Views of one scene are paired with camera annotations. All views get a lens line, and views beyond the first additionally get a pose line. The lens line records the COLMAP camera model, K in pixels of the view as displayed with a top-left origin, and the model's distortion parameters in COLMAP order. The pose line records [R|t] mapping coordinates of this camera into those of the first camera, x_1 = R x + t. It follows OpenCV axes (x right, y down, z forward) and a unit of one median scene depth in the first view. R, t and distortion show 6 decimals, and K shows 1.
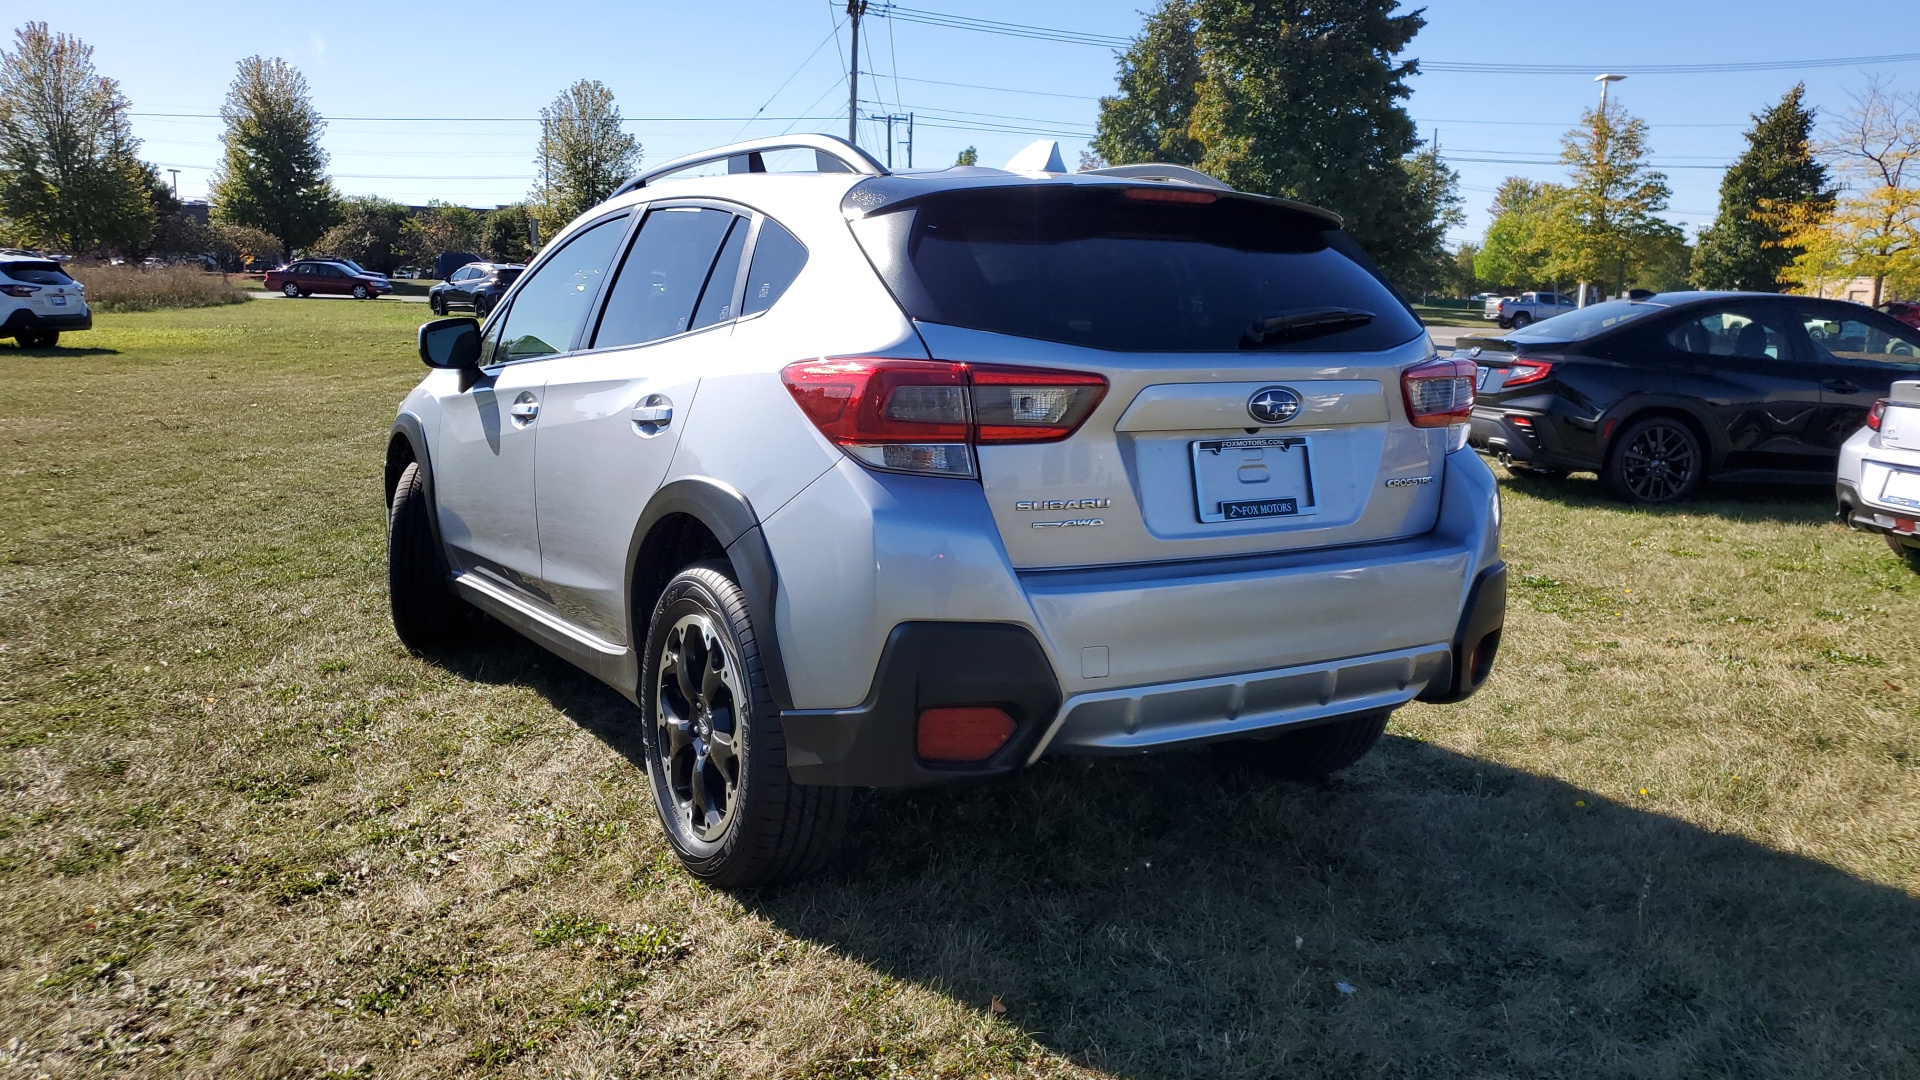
lens RADIAL K [[1464.2, 0, 954.1], [0, 1464.2, 550.8], [0, 0, 1]] dist [0.017356, 0.015349]
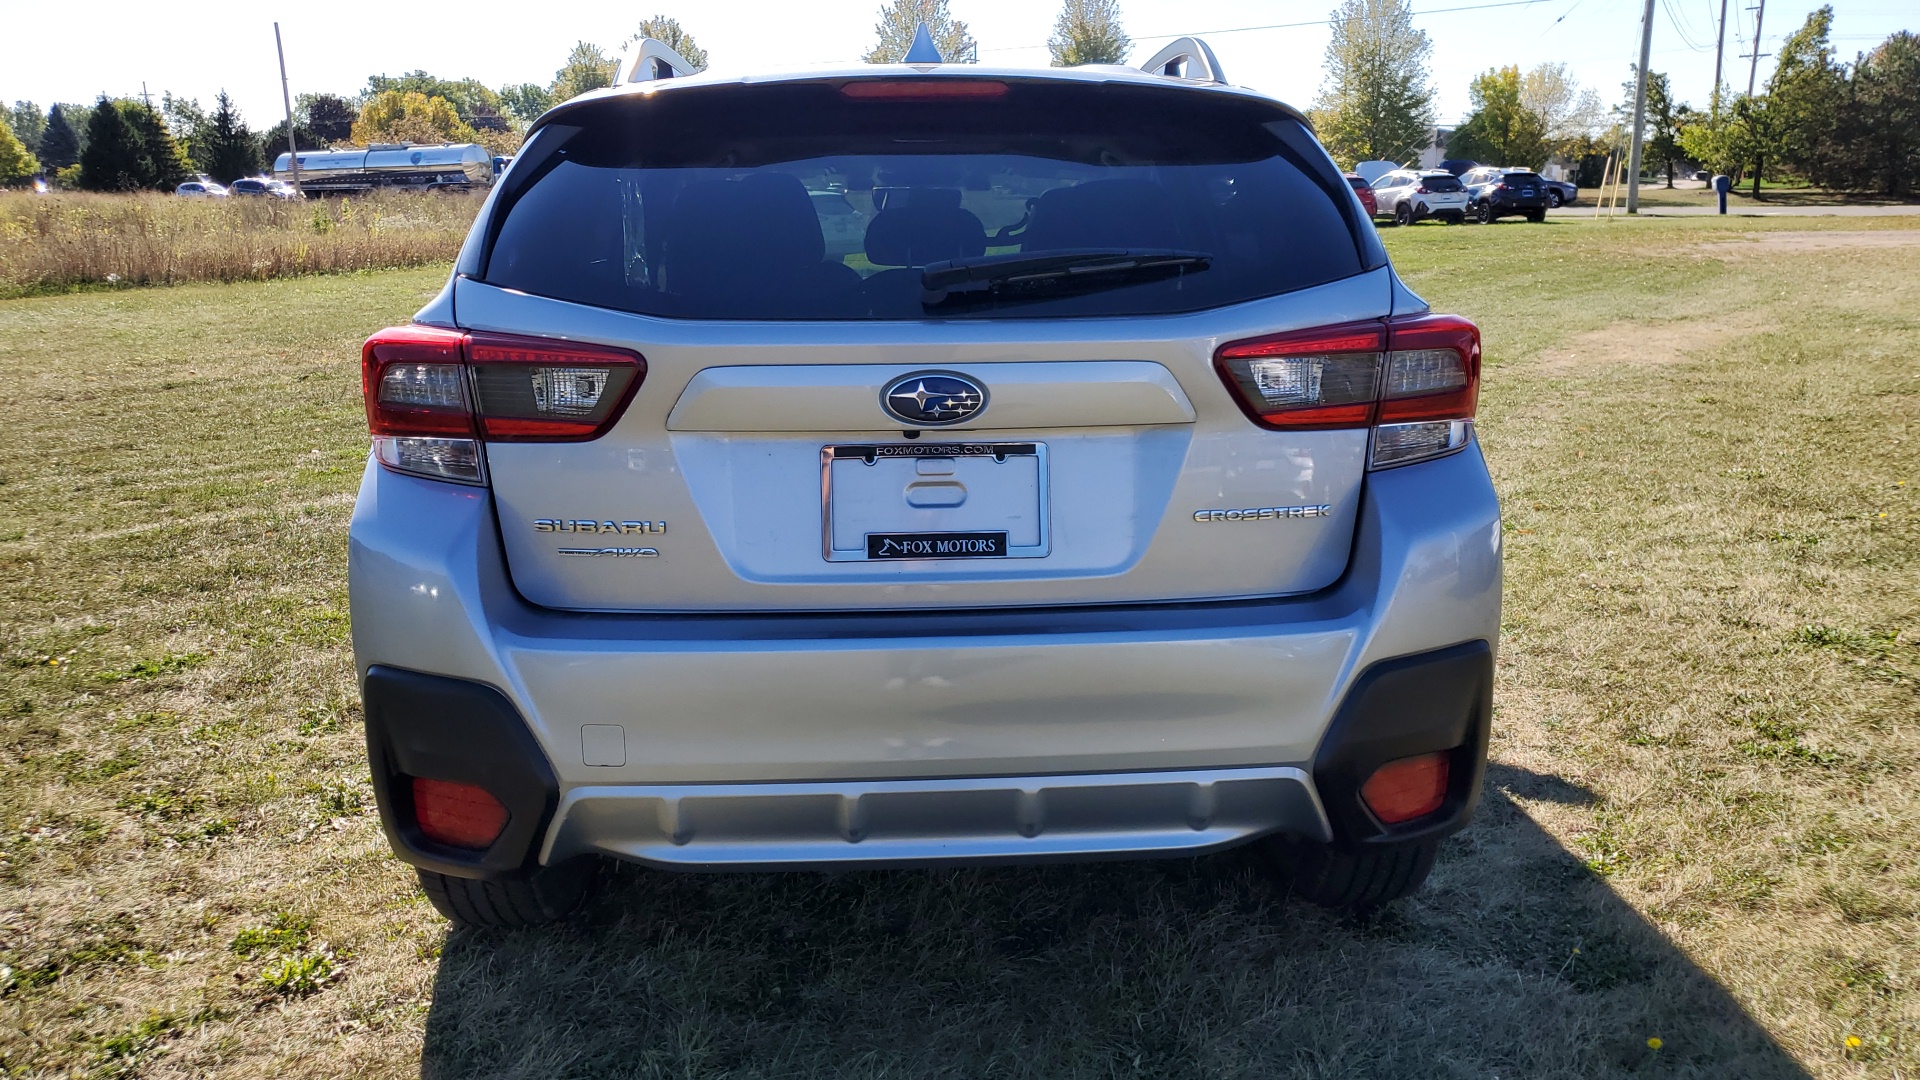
lens RADIAL K [[1464.2, 0, 962.9], [0, 1464.2, 541.3], [0, 0, 1]] dist [0.017356, 0.015349]
pose [[0.881376, 0.082616, -0.465135, 0.547829], [-0.057021, 0.995996, 0.068857, -0.080101], [0.468961, -0.034166, 0.882558, 0.402830]]
